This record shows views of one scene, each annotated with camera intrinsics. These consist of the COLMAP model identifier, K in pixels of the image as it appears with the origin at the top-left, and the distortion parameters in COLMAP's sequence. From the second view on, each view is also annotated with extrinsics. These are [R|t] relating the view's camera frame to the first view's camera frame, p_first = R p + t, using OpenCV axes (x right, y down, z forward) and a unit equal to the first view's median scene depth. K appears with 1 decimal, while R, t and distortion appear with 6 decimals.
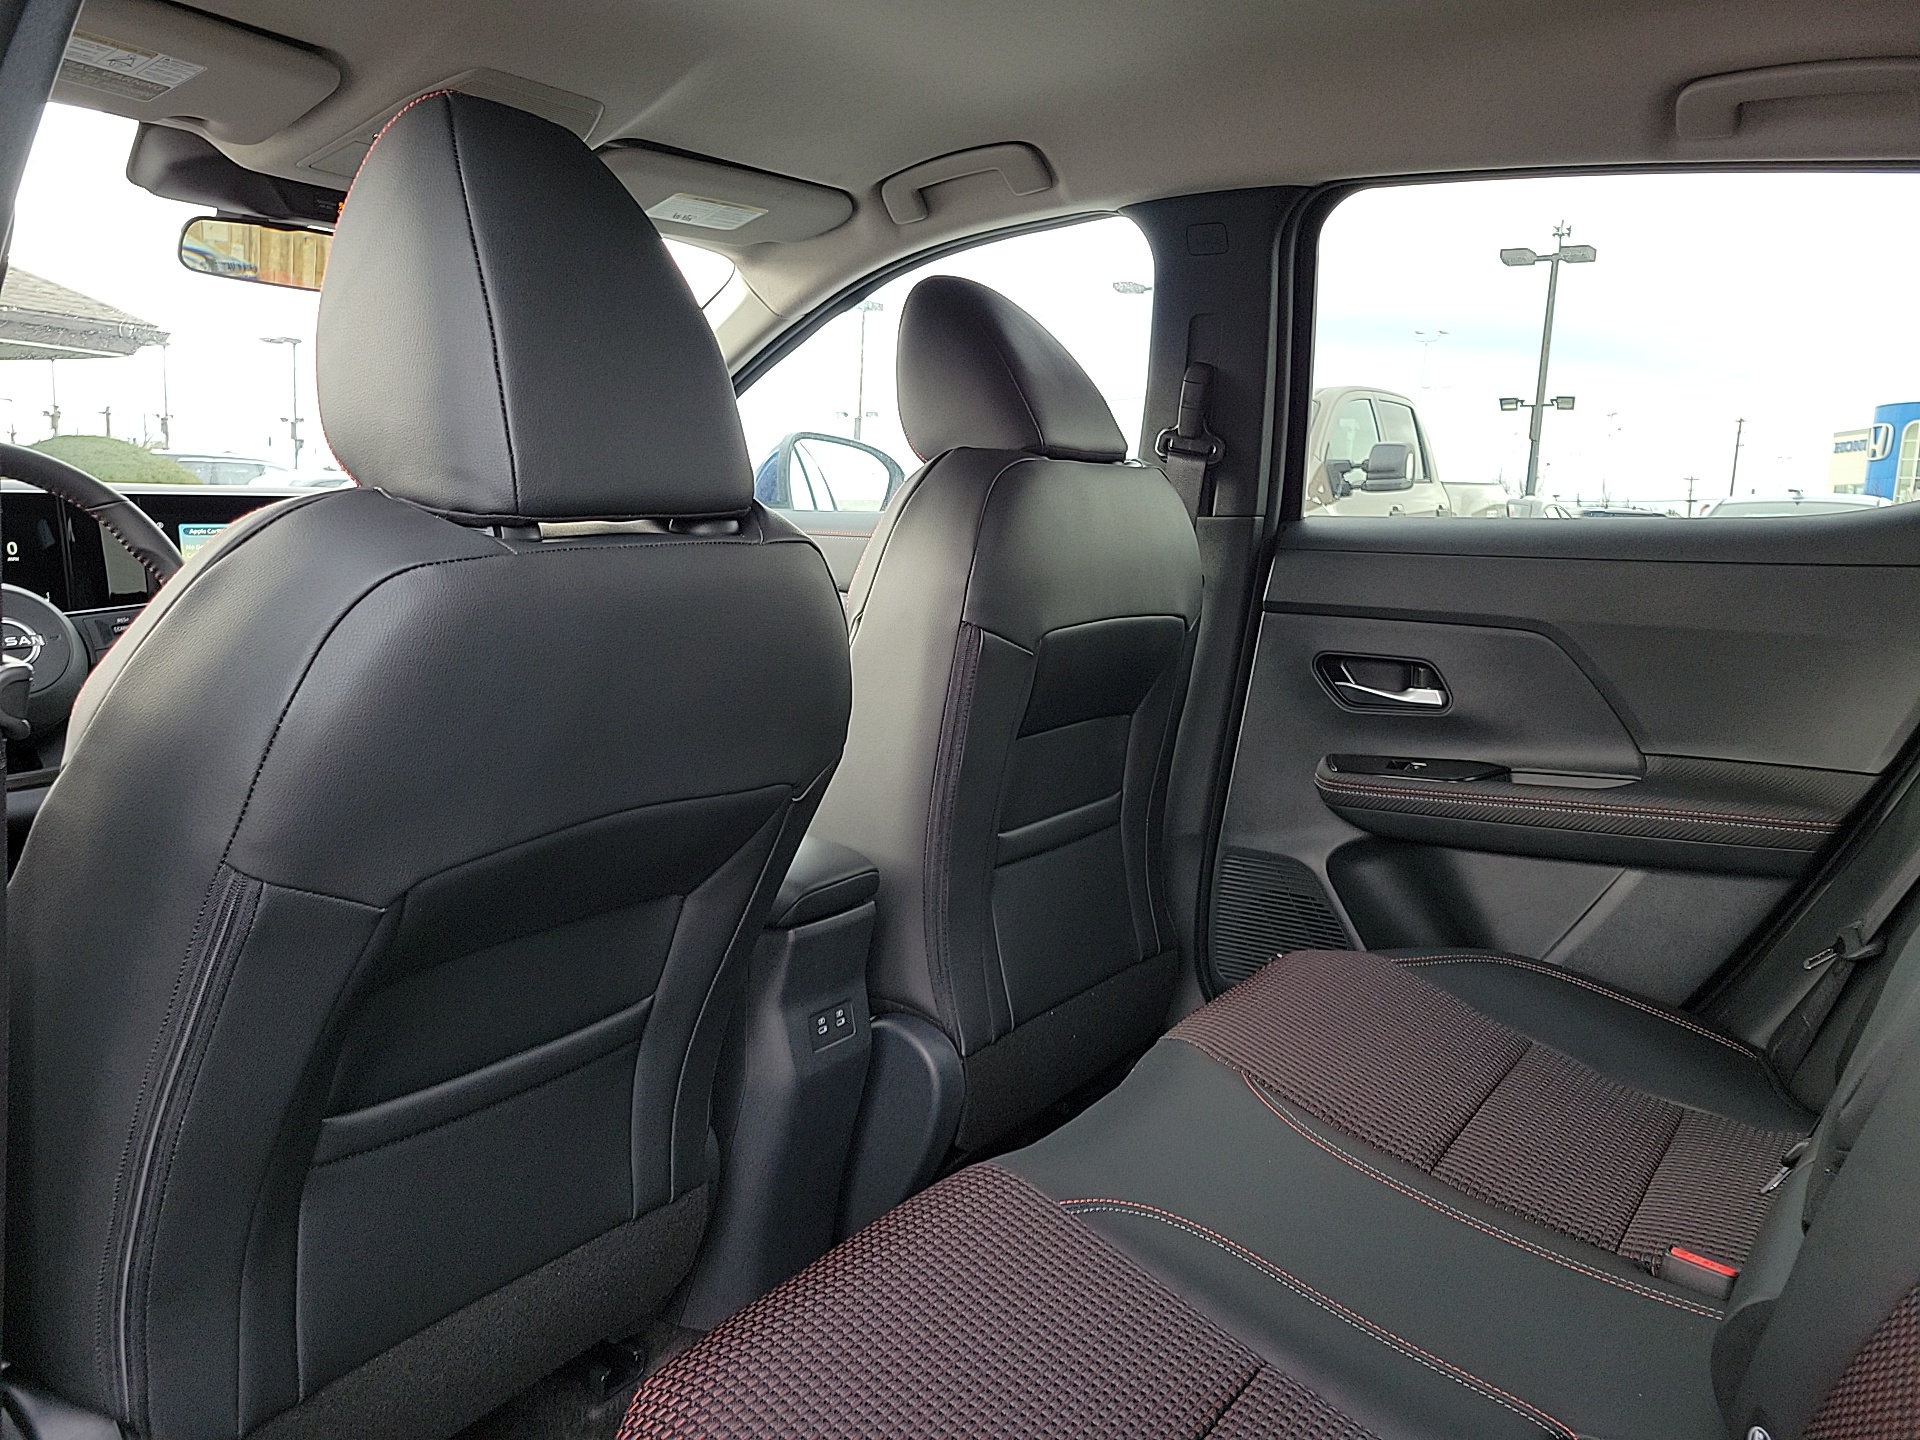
lens RADIAL K [[1445.6, 0, 921.1], [0, 1445.6, 723.0], [0, 0, 1]] dist [0.050946, -0.039725]
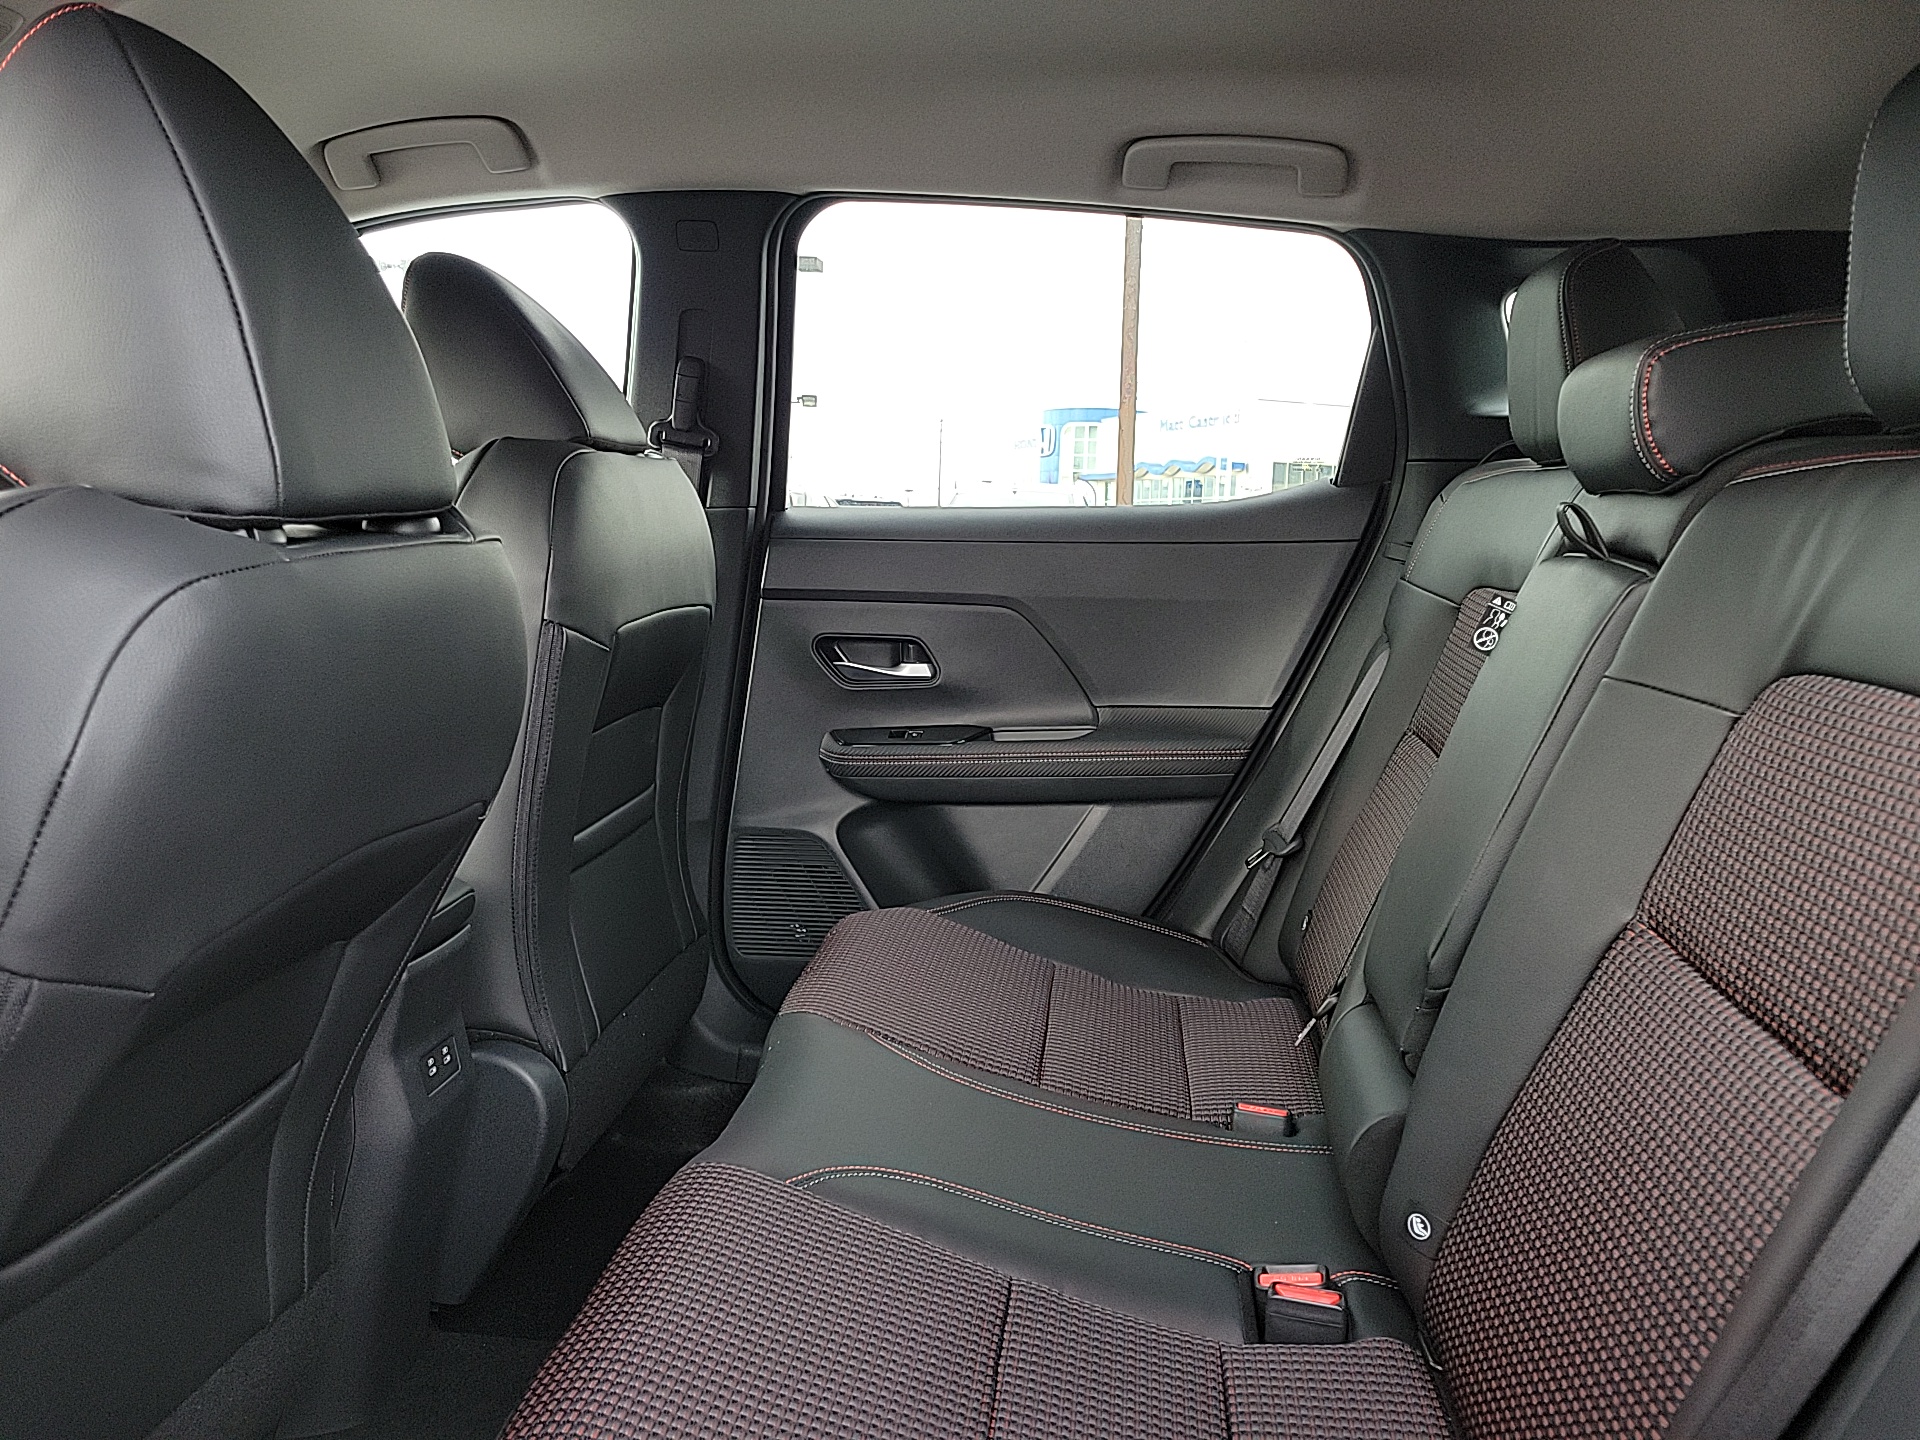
lens RADIAL K [[1445.6, 0, 936.0], [0, 1445.6, 716.7], [0, 0, 1]] dist [0.050946, -0.039725]
pose [[0.884153, -0.078521, 0.460552, -0.157823], [0.077501, 0.996768, 0.021159, -0.005472], [-0.460725, 0.016985, 0.887380, 0.024716]]
